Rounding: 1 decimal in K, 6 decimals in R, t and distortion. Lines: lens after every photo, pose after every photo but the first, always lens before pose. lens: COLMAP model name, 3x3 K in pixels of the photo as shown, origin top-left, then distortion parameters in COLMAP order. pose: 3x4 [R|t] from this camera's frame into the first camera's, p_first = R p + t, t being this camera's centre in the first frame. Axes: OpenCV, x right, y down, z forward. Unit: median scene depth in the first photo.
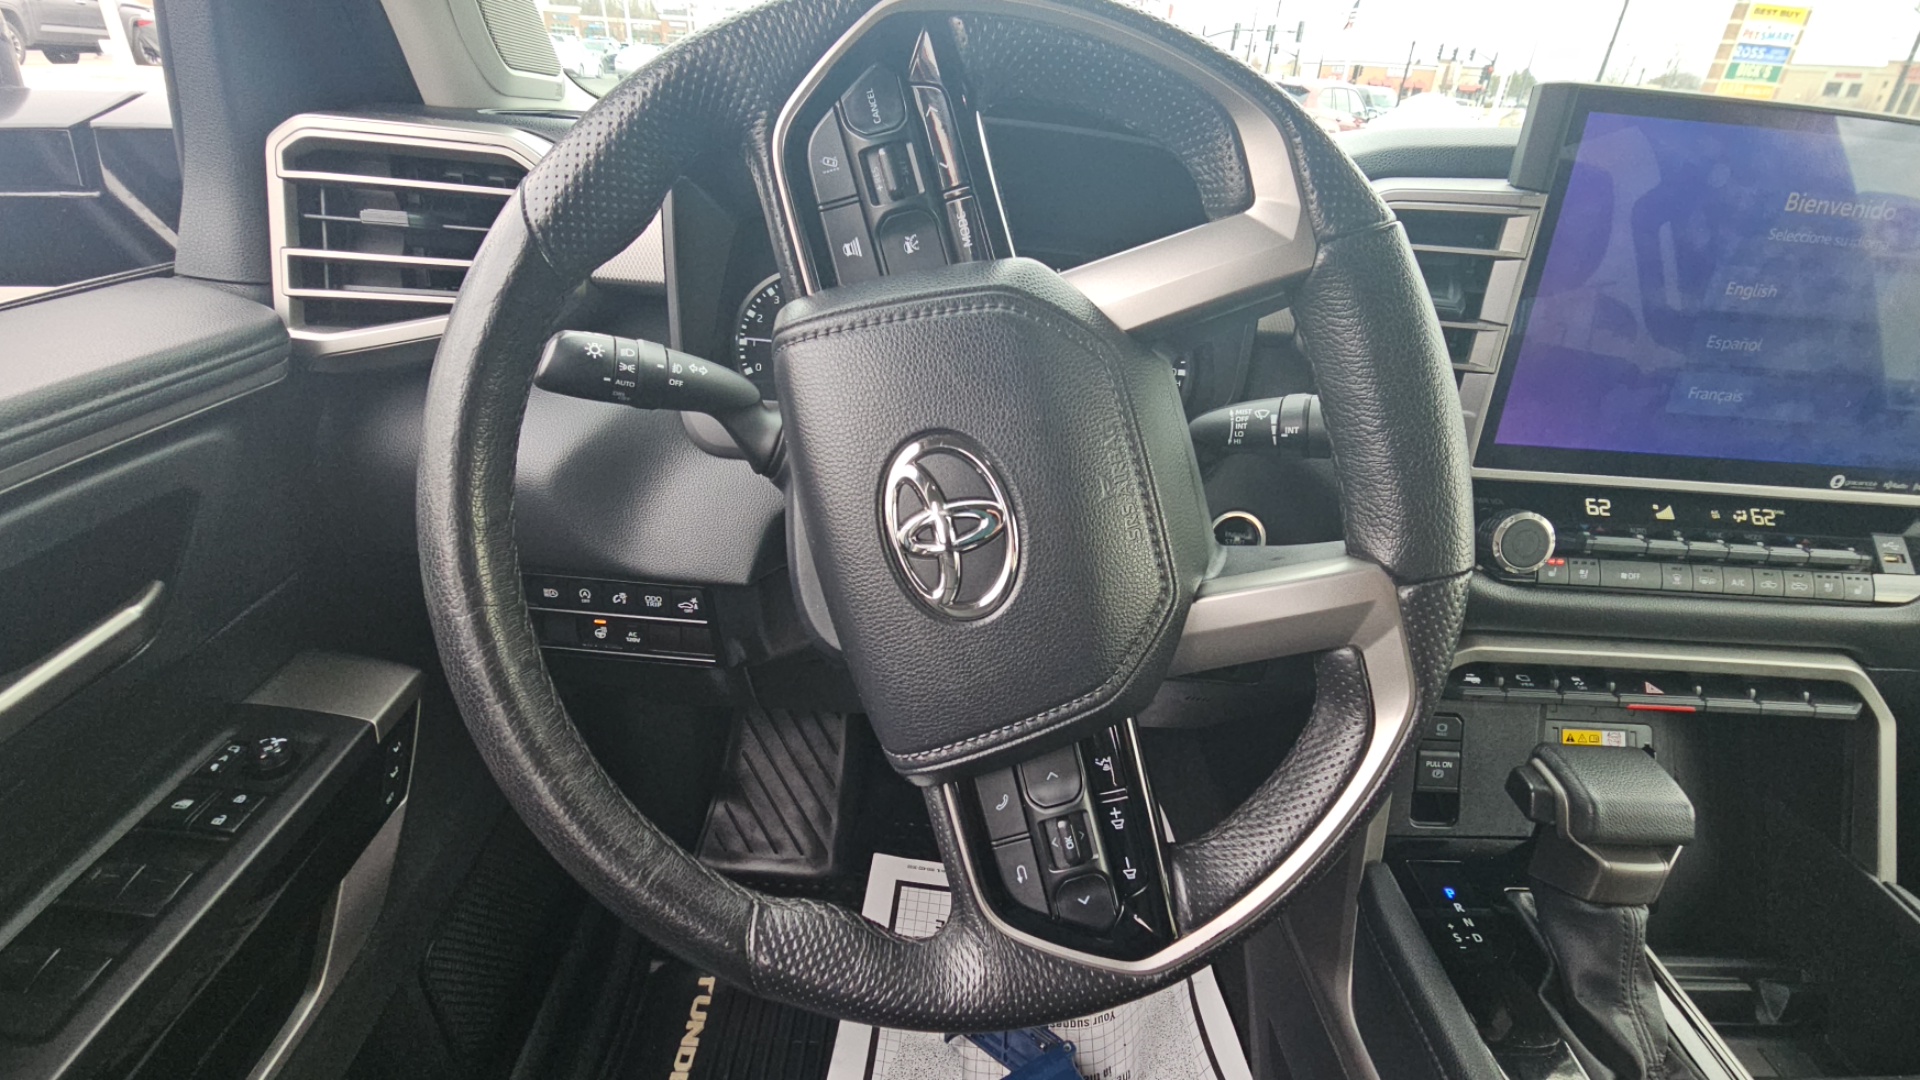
lens RADIAL K [[858.2, 0, 980.3], [0, 858.2, 541.9], [0, 0, 1]] dist [0.004781, -0.004128]
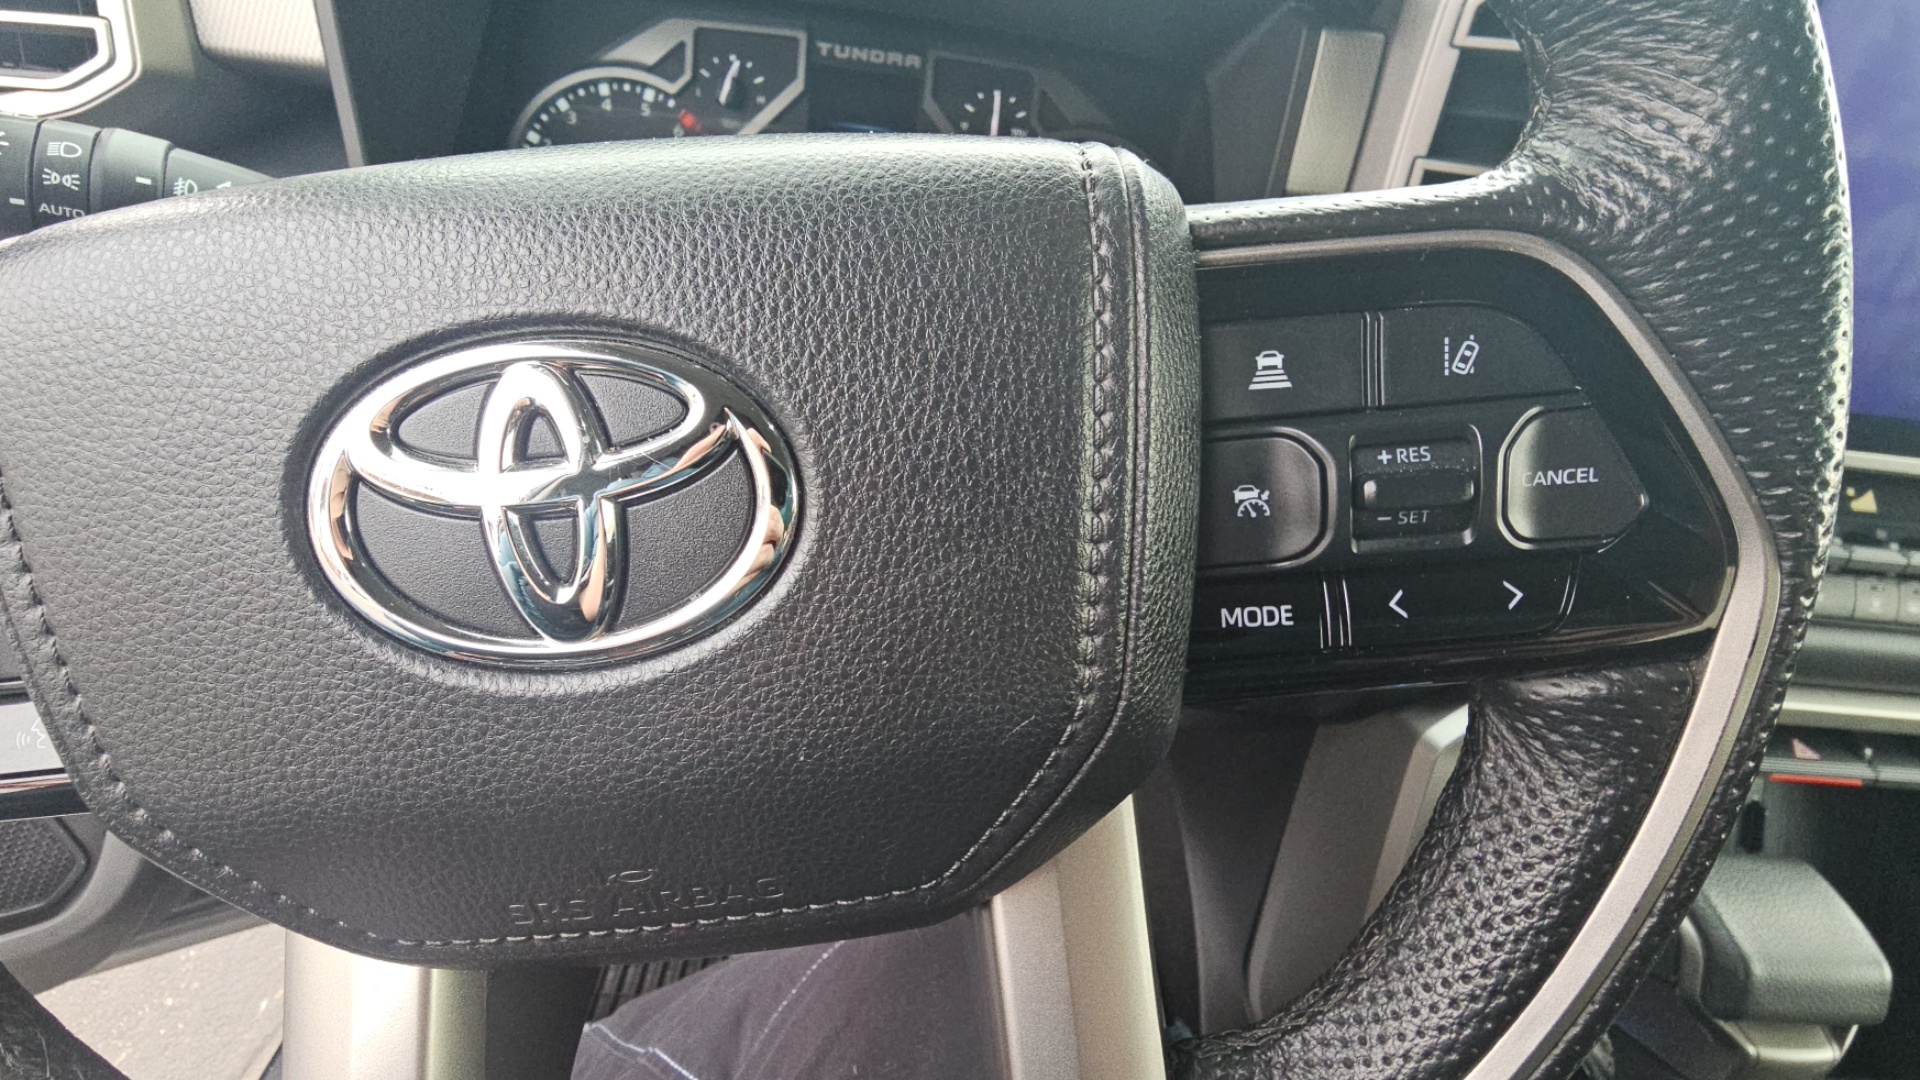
lens RADIAL K [[859.8, 0, 979.8], [0, 859.8, 545.1], [0, 0, 1]] dist [0.011102, -0.008964]
pose [[0.999092, 0.041009, 0.011558, 0.105552], [-0.042089, 0.992115, 0.118052, -0.054629], [-0.006626, -0.118431, 0.992940, 0.358364]]
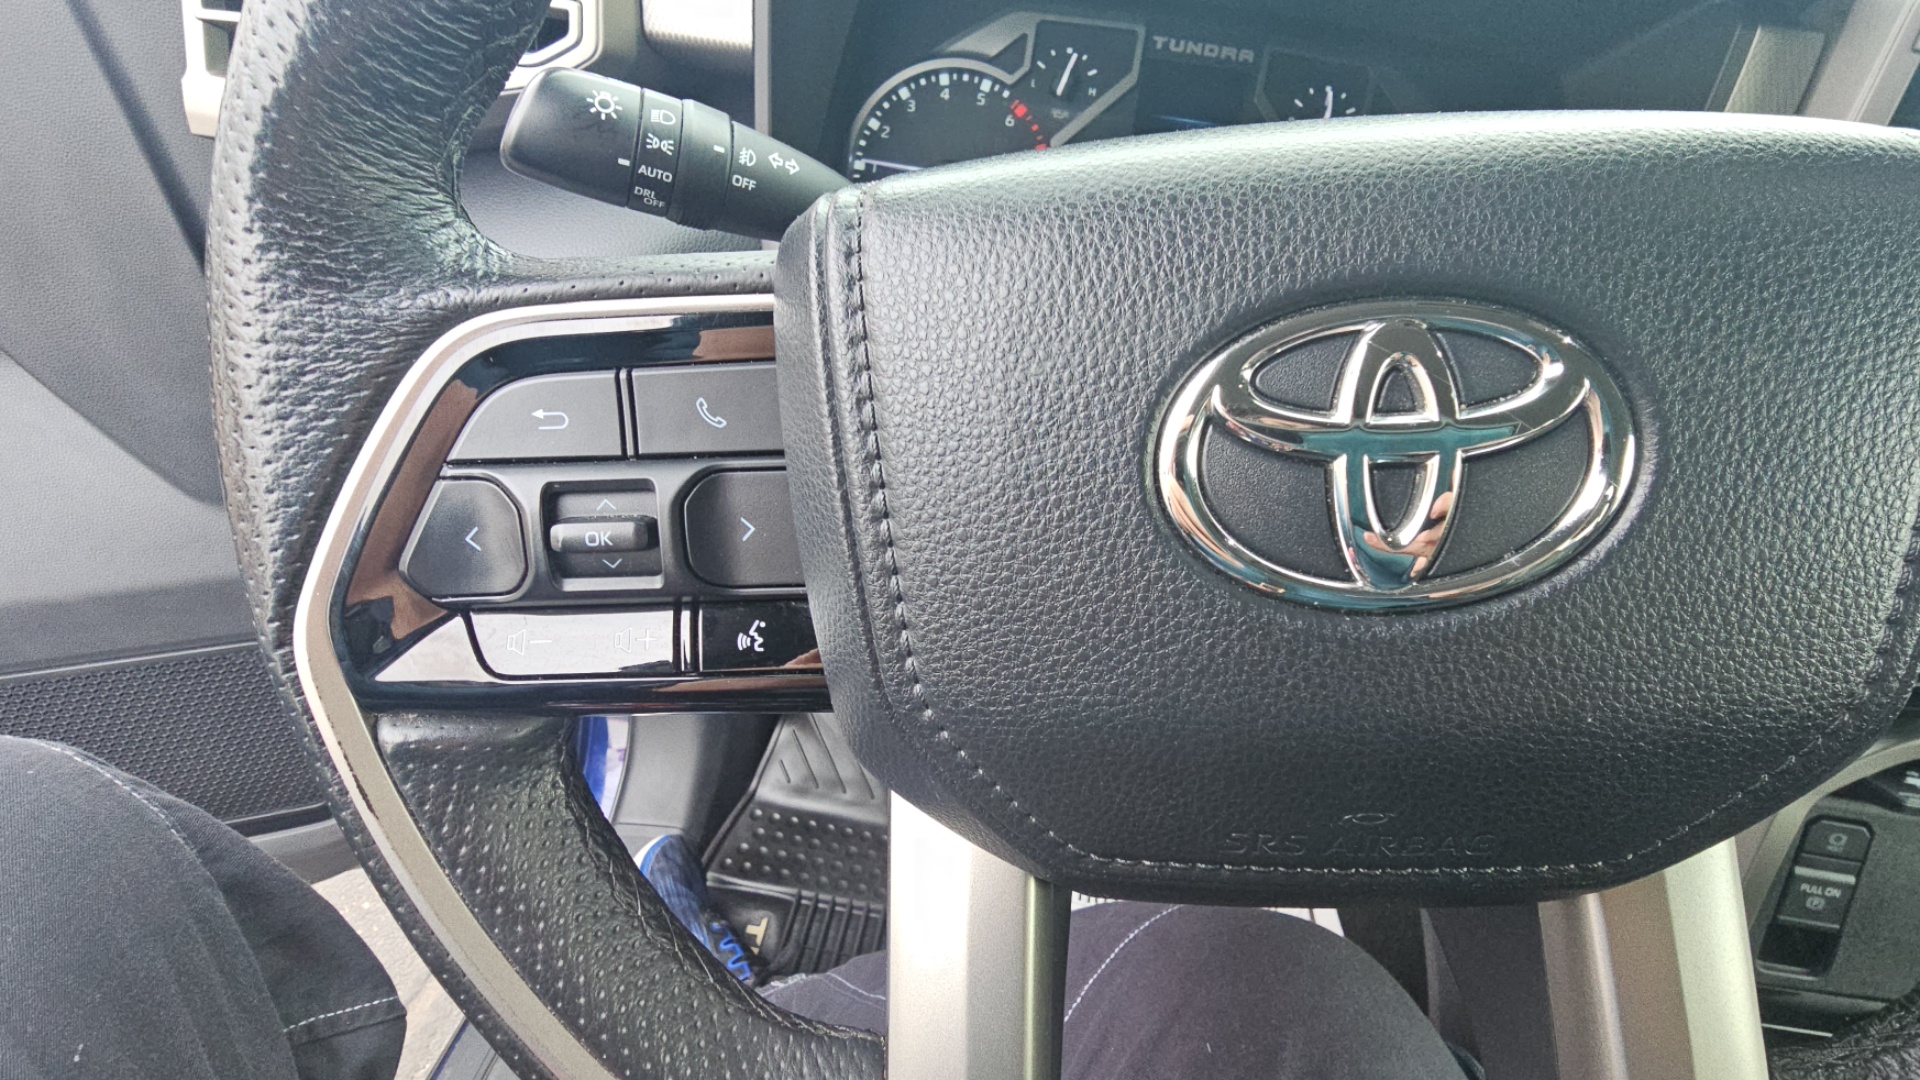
lens RADIAL K [[859.8, 0, 979.8], [0, 859.8, 545.1], [0, 0, 1]] dist [0.011102, -0.008964]
pose [[0.989205, 0.113260, -0.092984, -0.093712], [-0.101320, 0.987047, 0.124391, -0.027230], [0.105868, -0.113627, 0.987867, 0.334932]]
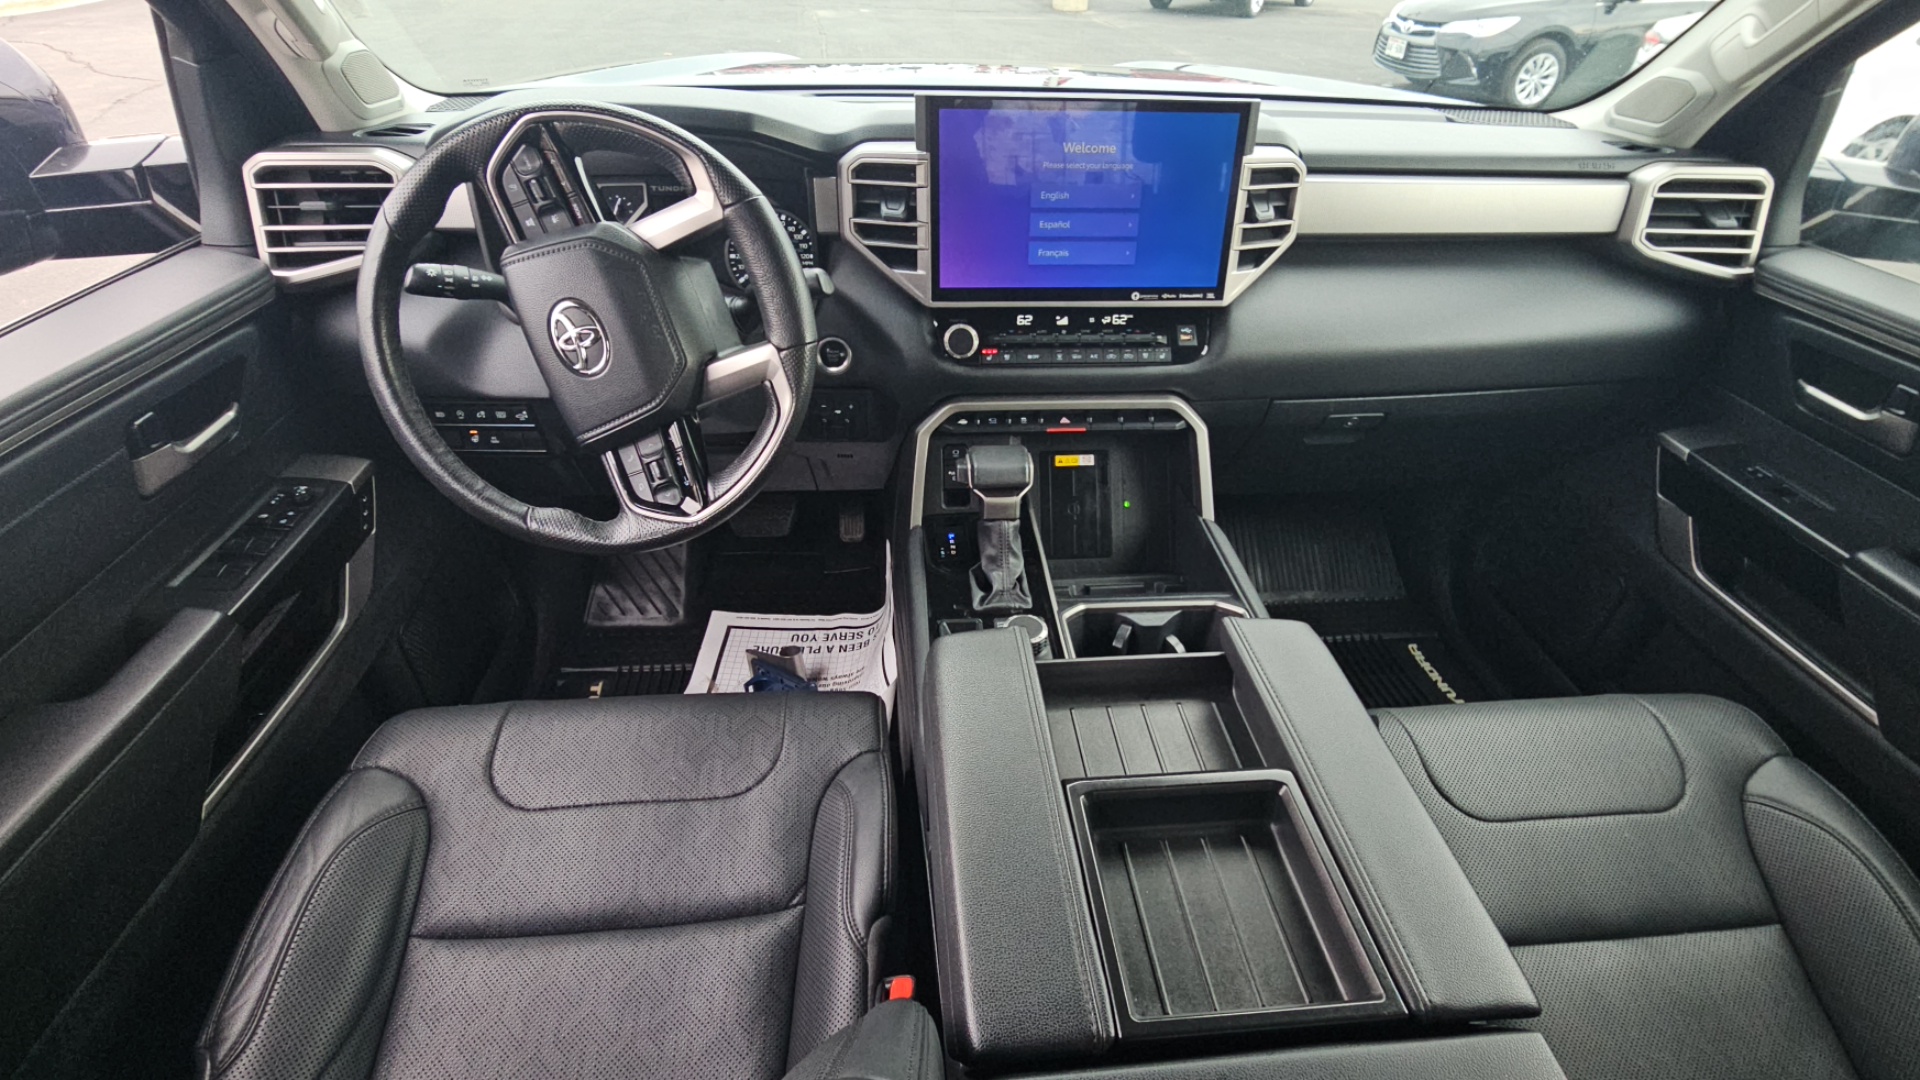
lens RADIAL K [[900.6, 0, 982.5], [0, 900.6, 544.6], [0, 0, 1]] dist [0.002255, -0.001100]
pose [[0.996460, -0.078465, 0.030176, 0.587519], [0.073938, 0.988806, 0.129597, 0.188315], [-0.040007, -0.126907, 0.991108, -1.002964]]
